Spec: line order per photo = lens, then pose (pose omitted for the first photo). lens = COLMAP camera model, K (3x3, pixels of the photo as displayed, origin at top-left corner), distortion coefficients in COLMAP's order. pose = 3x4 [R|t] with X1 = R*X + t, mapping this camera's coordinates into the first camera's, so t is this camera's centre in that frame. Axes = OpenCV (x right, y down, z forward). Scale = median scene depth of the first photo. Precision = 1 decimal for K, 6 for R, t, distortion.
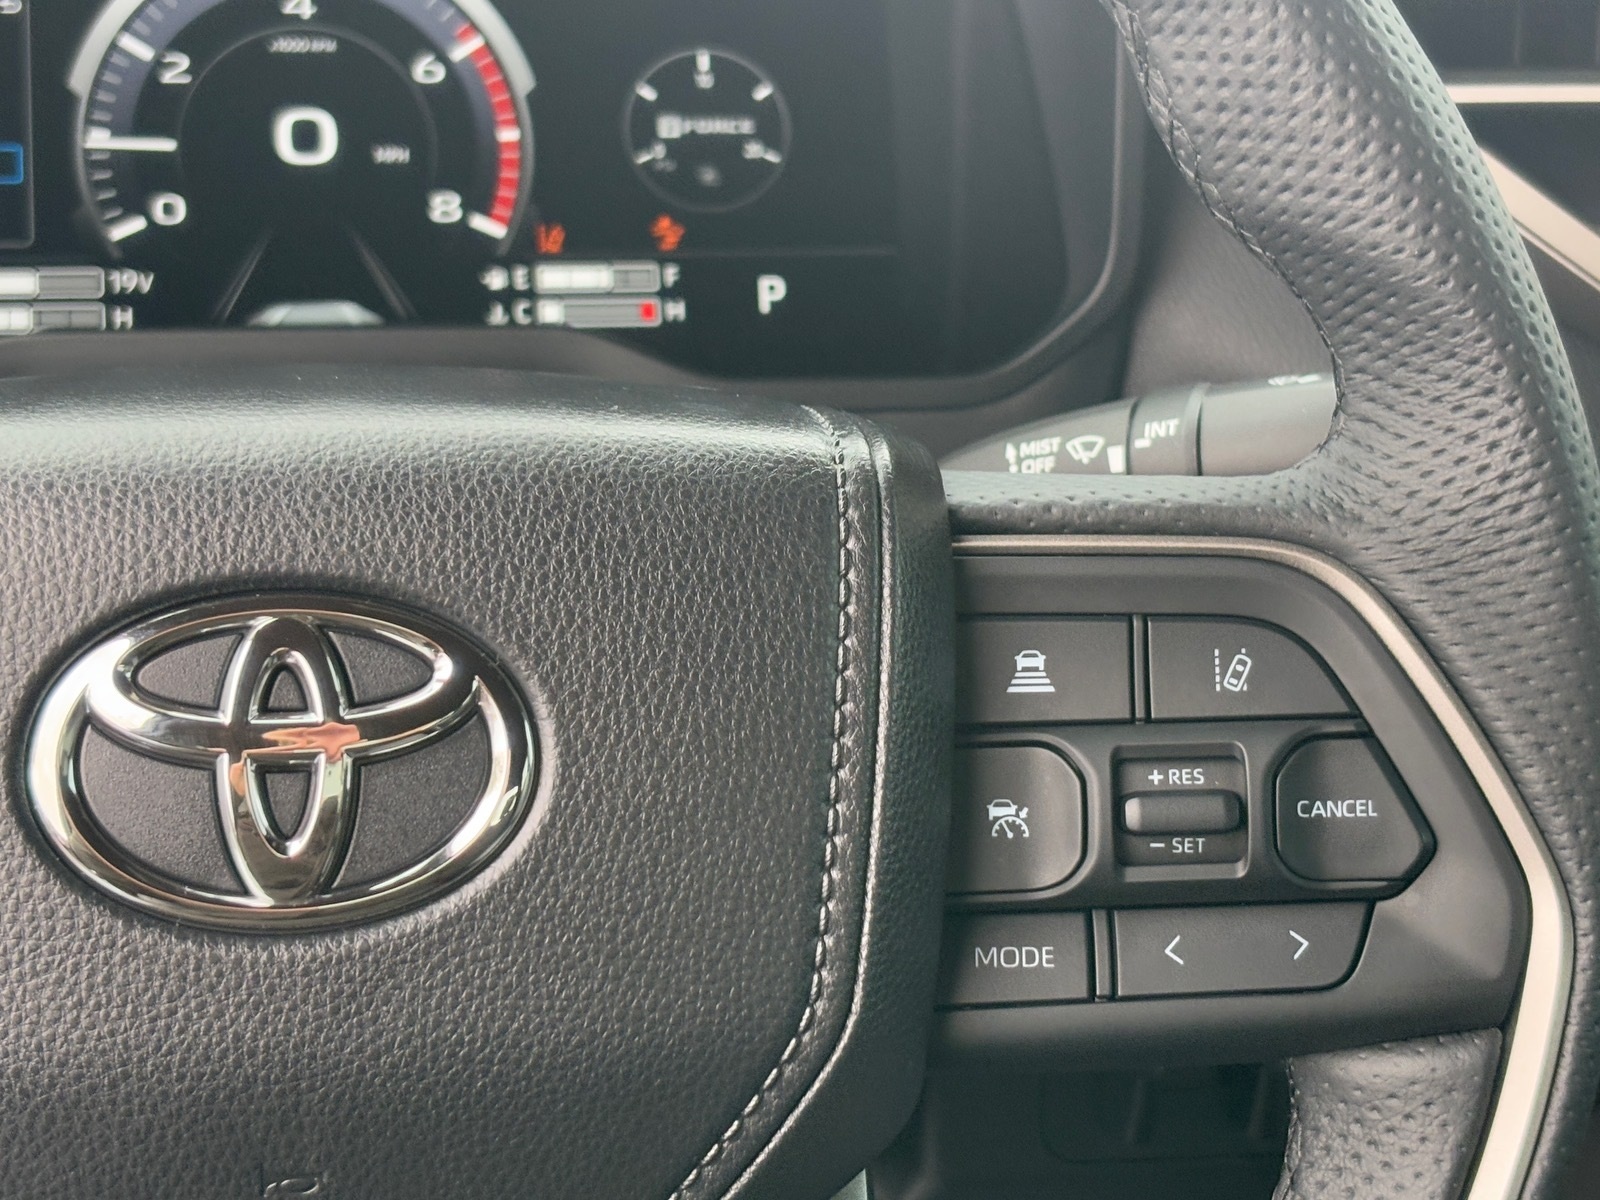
lens RADIAL K [[2709.6, 0, 828.5], [0, 2709.6, 607.7], [0, 0, 1]] dist [0.252202, -1.201372]
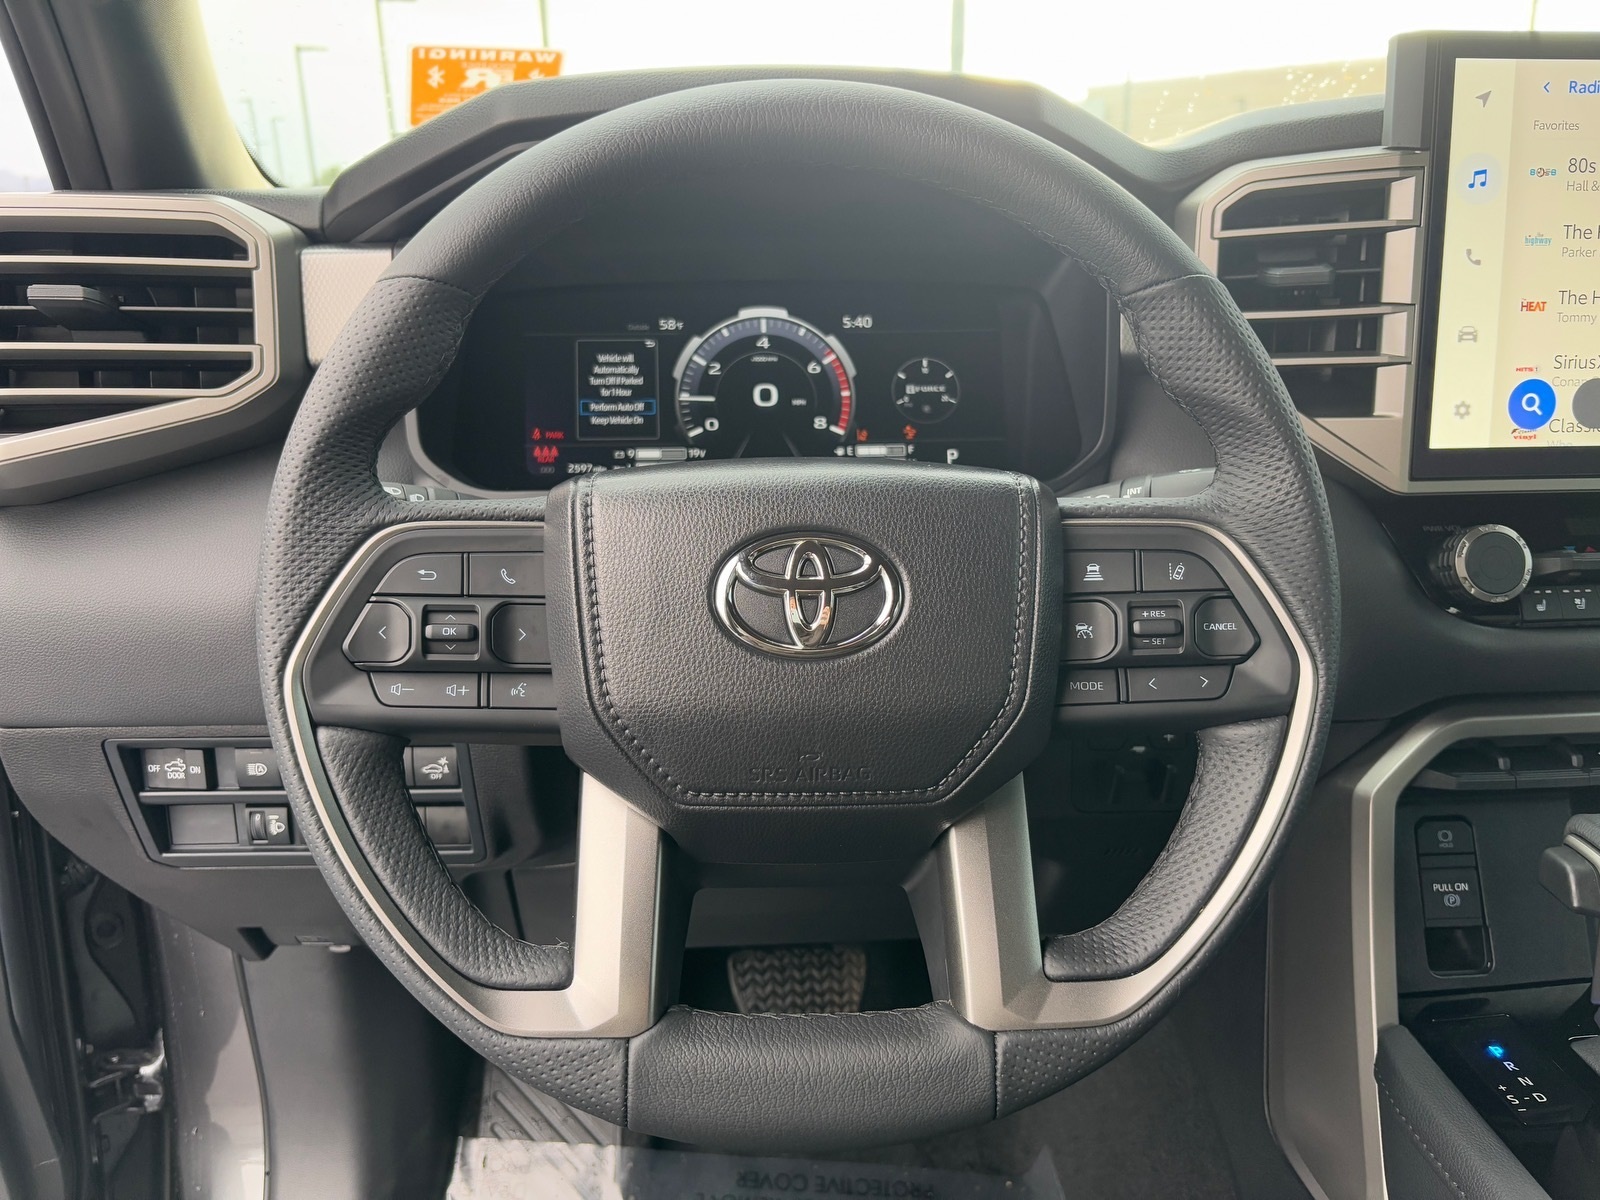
lens RADIAL K [[1213.5, 0, 793.4], [0, 1213.5, 603.8], [0, 0, 1]] dist [0.049756, -0.065760]
pose [[0.994809, 0.006112, -0.101578, -0.083766], [-0.010115, 0.999190, -0.038938, 0.097105], [0.101257, 0.039763, 0.994065, -0.140786]]
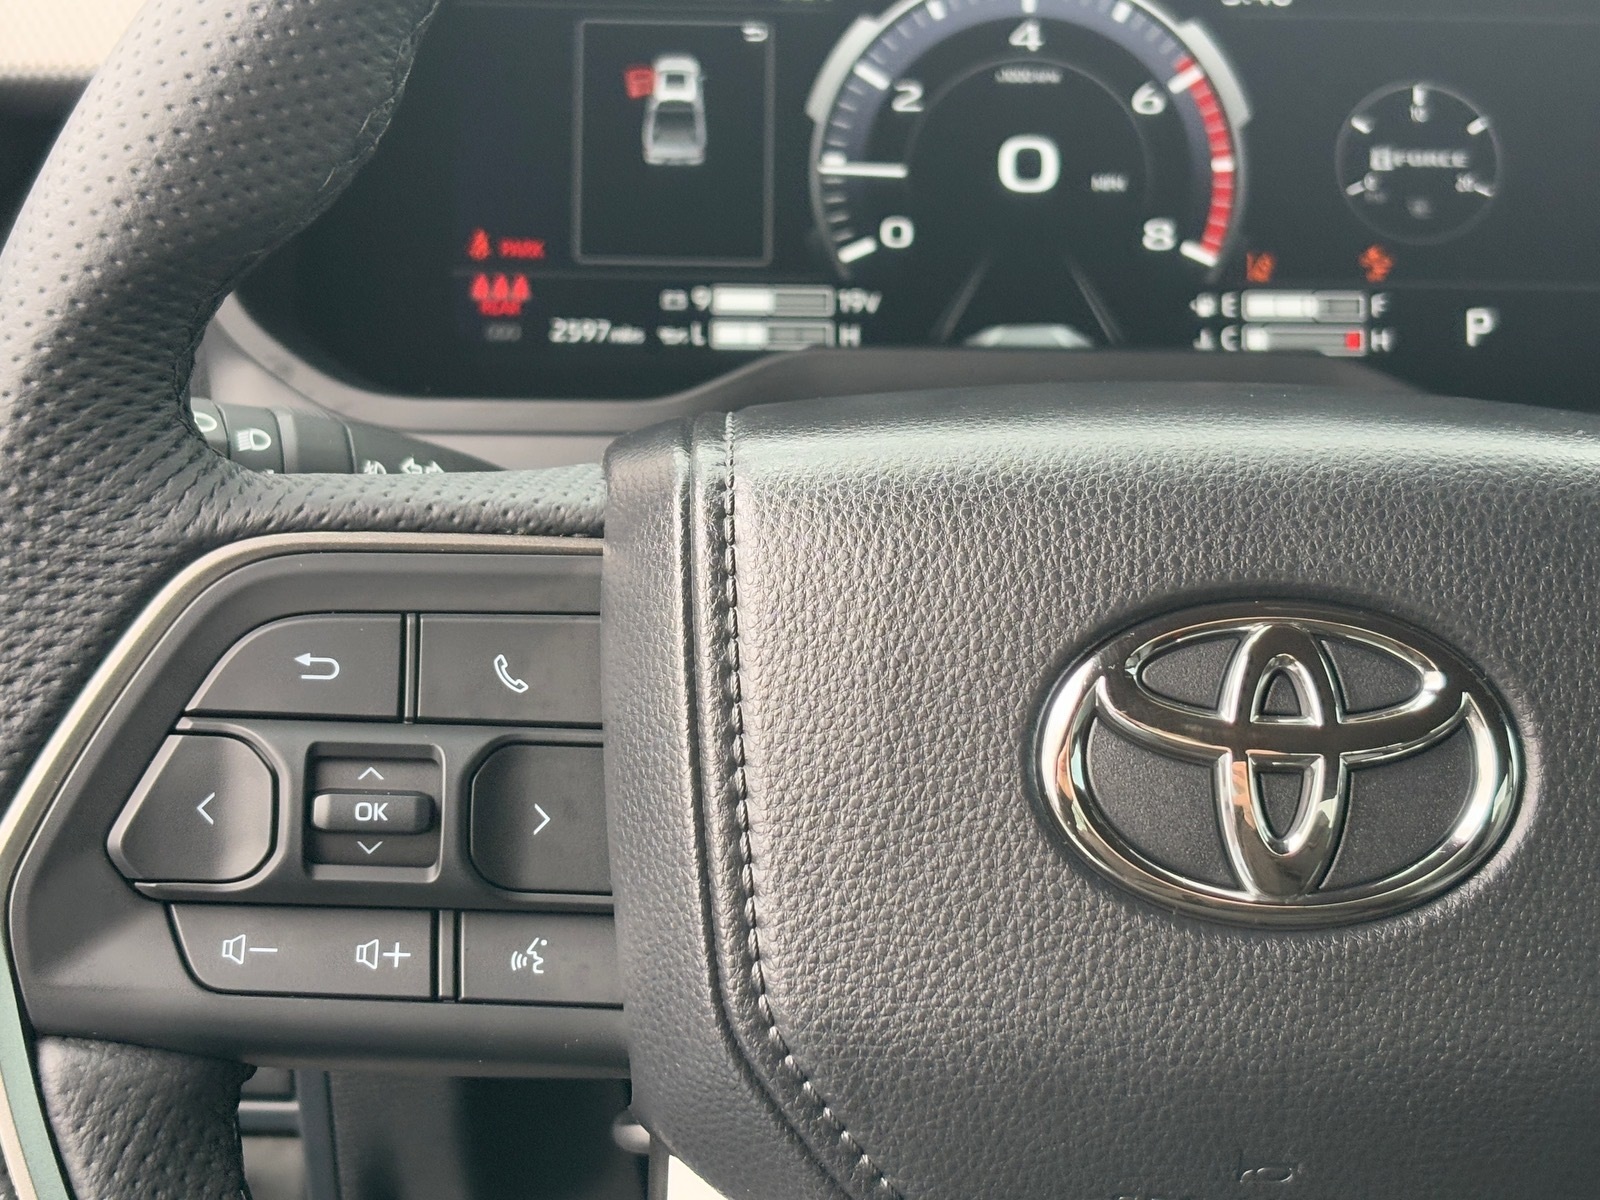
lens RADIAL K [[2704.8, 0, 766.6], [0, 2704.8, 606.8], [0, 0, 1]] dist [0.257361, -1.307969]
pose [[0.988964, 0.044524, -0.141309, -0.218043], [-0.046260, 0.998889, -0.009024, 0.013460], [0.140751, 0.015461, 0.989924, -0.045574]]
